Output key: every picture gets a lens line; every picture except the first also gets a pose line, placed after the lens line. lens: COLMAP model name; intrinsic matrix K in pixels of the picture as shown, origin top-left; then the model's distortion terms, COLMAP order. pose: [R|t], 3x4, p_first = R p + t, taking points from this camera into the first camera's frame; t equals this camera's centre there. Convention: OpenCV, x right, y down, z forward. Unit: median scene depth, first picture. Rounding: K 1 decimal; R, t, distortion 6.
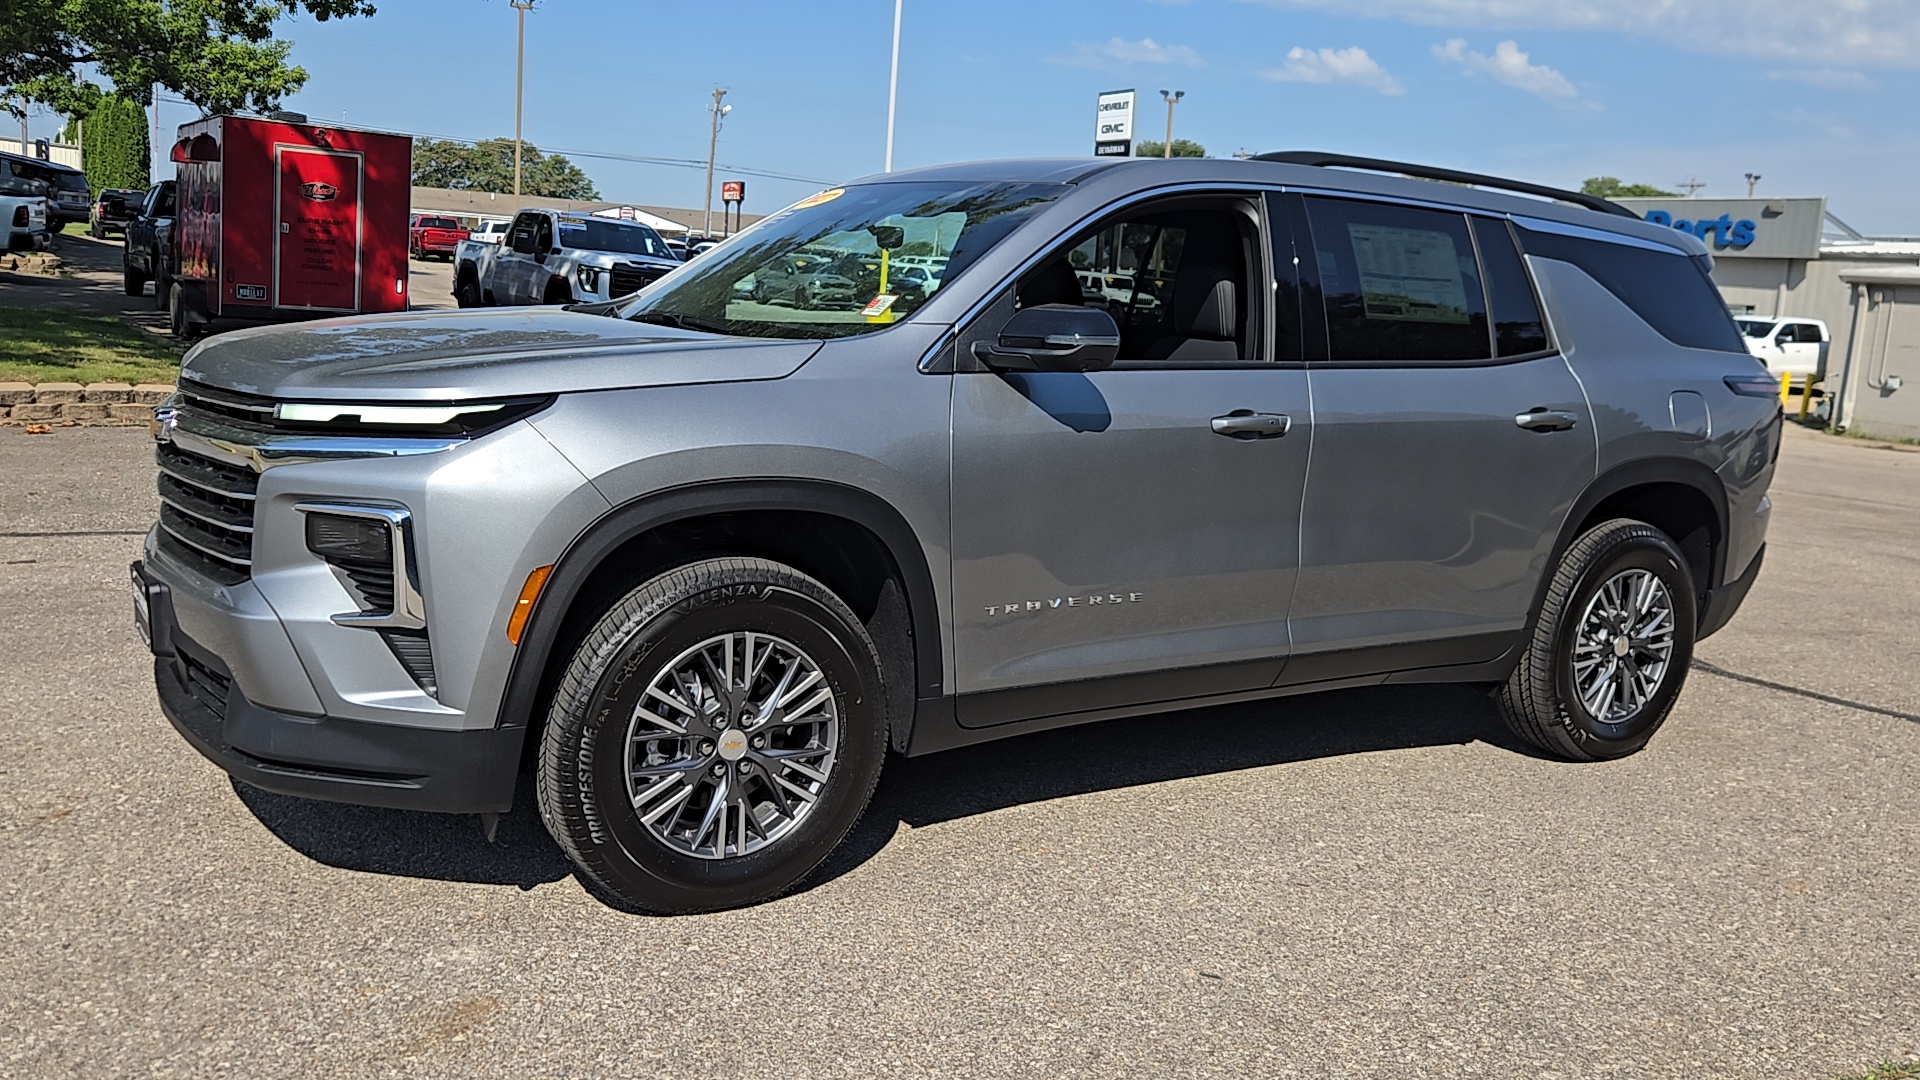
lens RADIAL K [[1618.7, 0, 959.5], [0, 1618.7, 539.8], [0, 0, 1]] dist [0.008891, -0.006213]
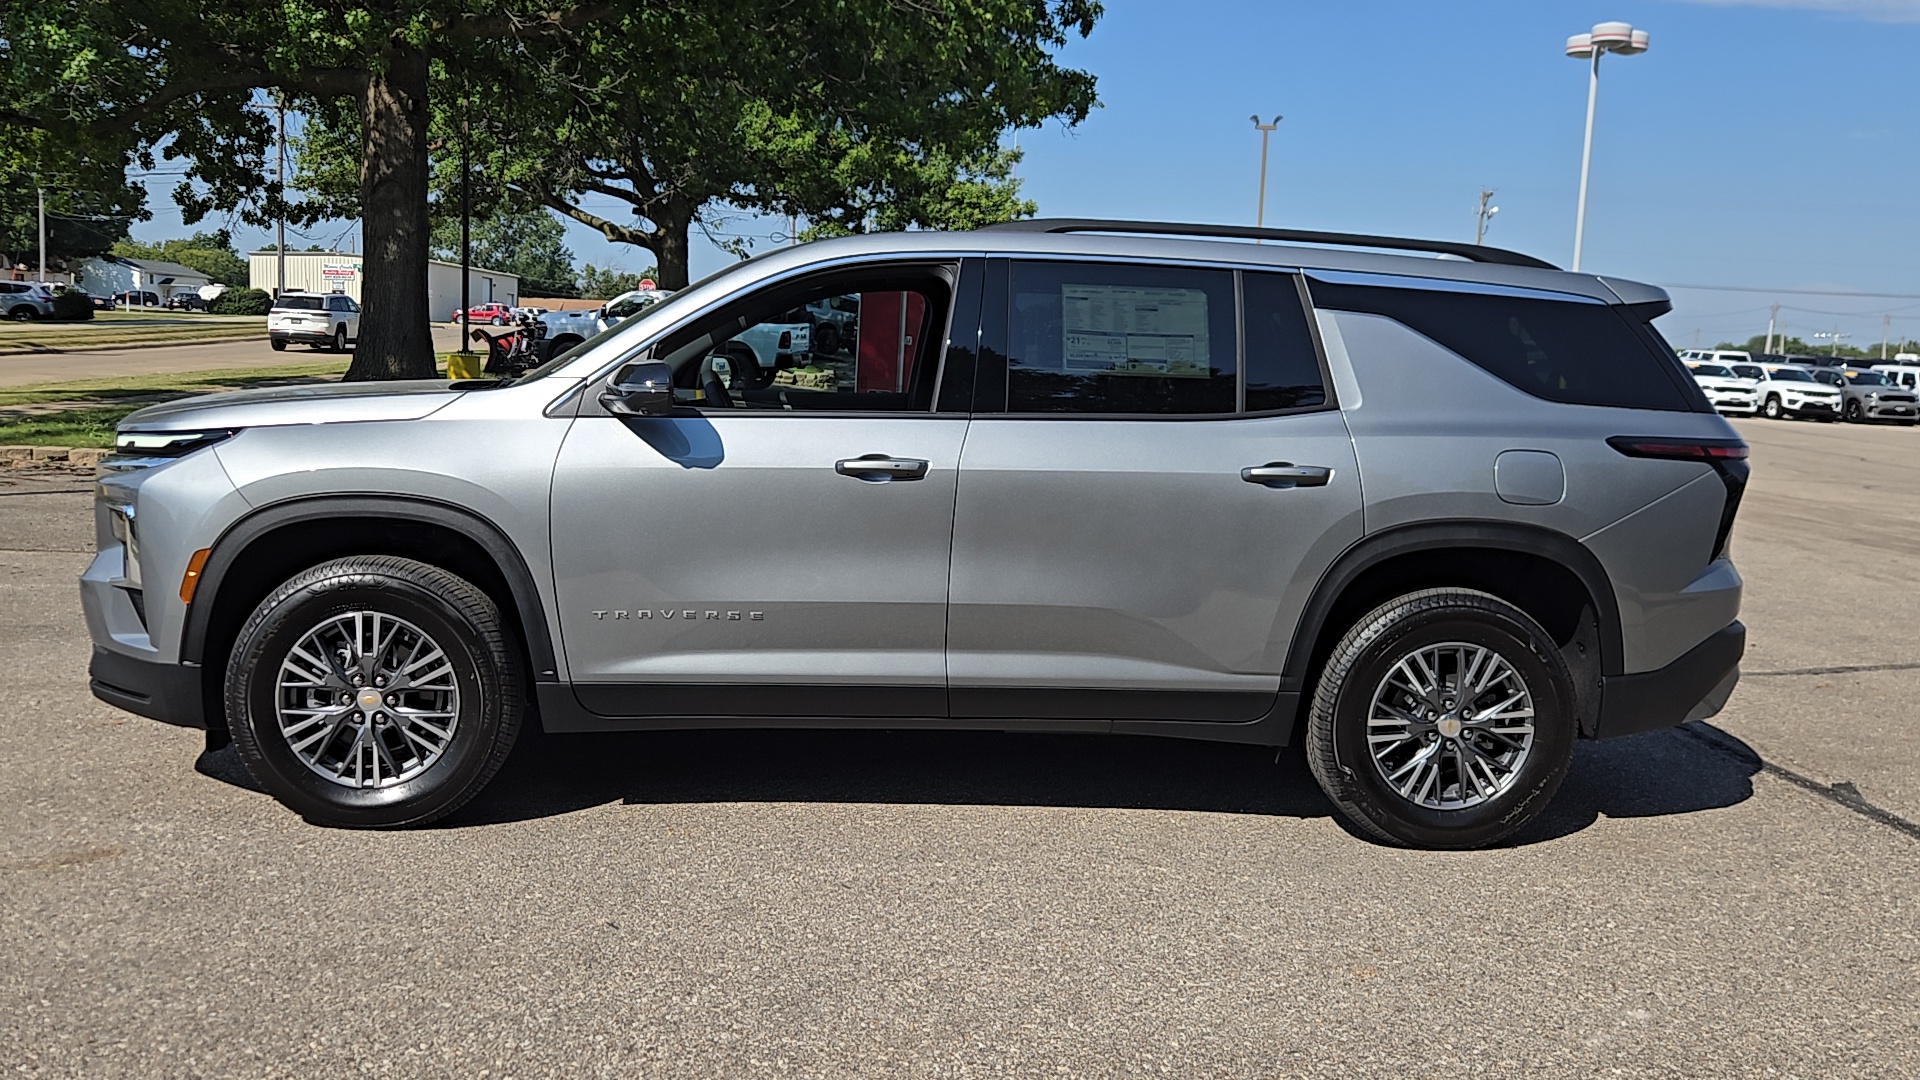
lens RADIAL K [[1618.7, 0, 915.2], [0, 1618.7, 518.8], [0, 0, 1]] dist [0.008891, -0.006213]
pose [[0.875776, 0.022651, -0.482186, 0.640104], [-0.060820, 0.996116, -0.063673, 0.028064], [0.478871, 0.085090, 0.873752, 0.045456]]
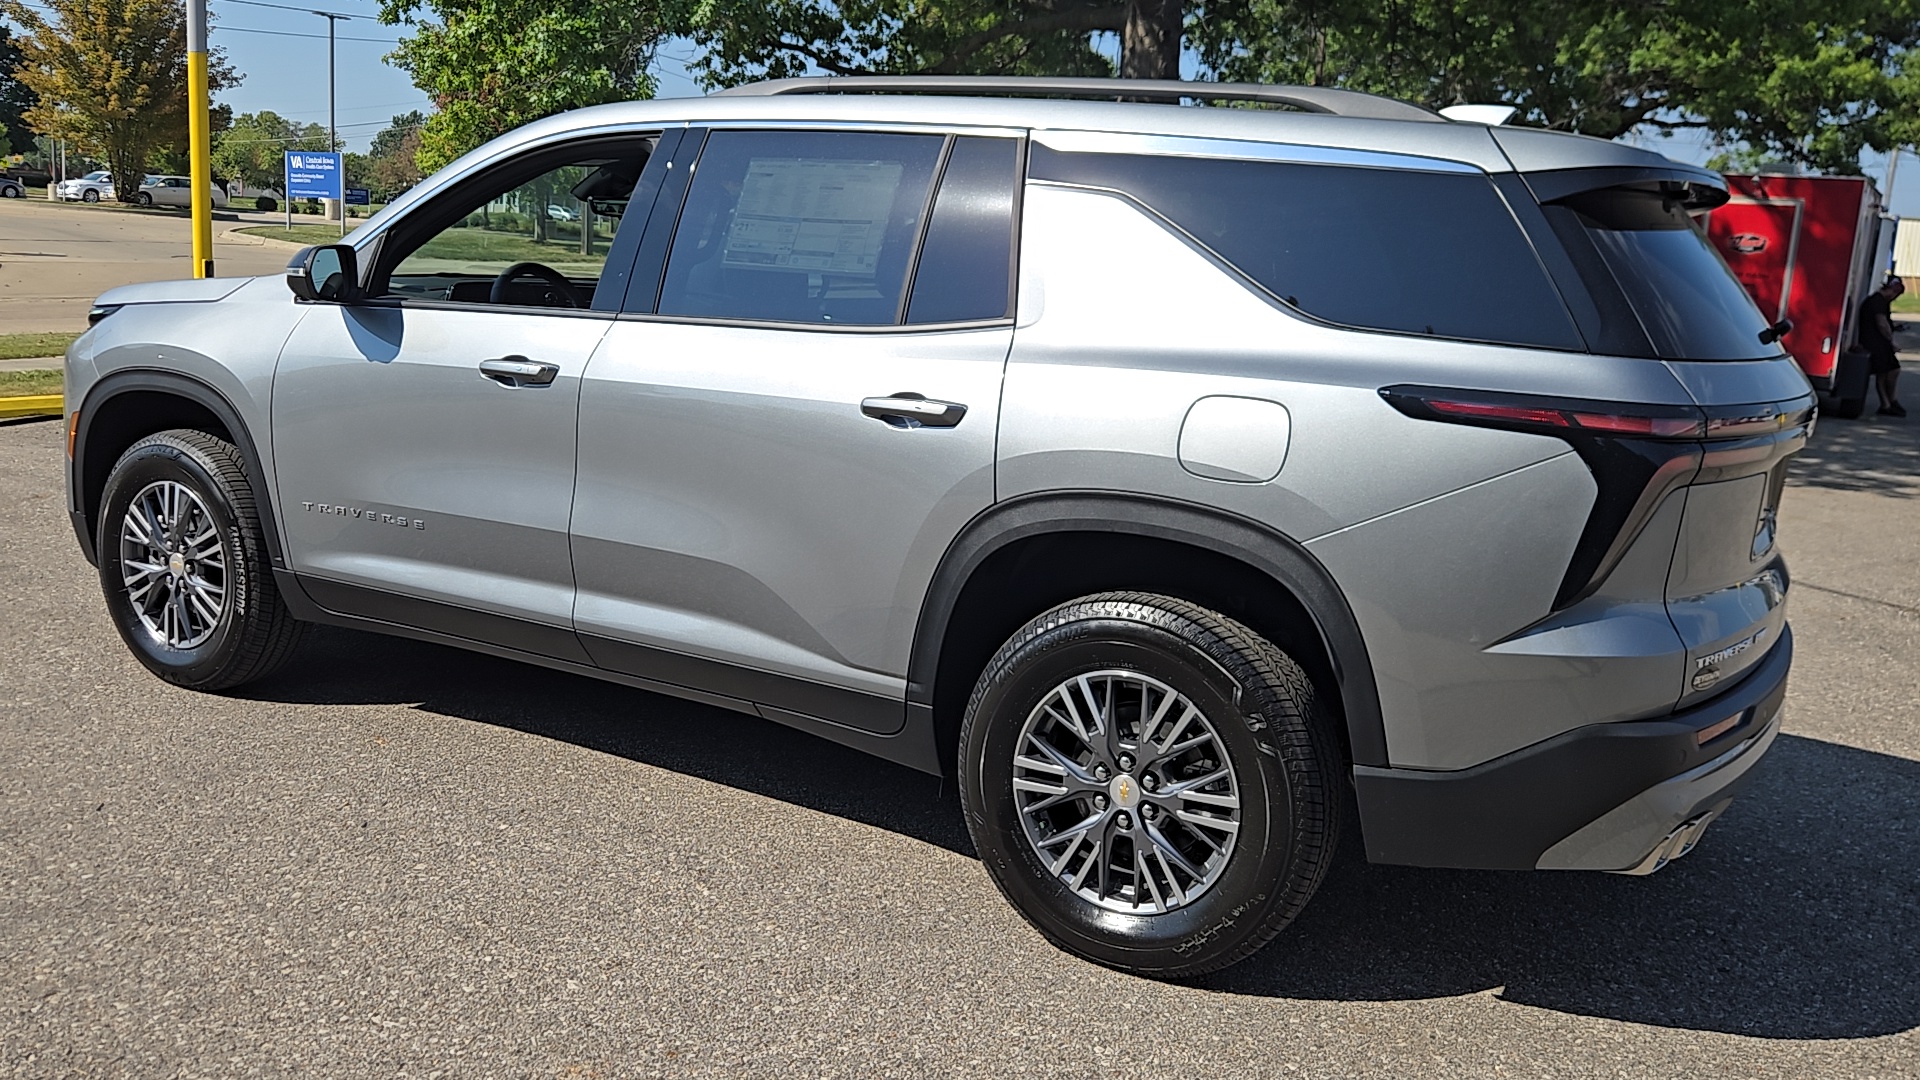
lens RADIAL K [[1618.7, 0, 917.1], [0, 1618.7, 549.2], [0, 0, 1]] dist [0.008891, -0.006213]
pose [[0.428921, 0.126438, -0.894450, 1.015813], [-0.172498, 0.983400, 0.056293, -0.054182], [0.886719, 0.130146, 0.443611, 0.696502]]
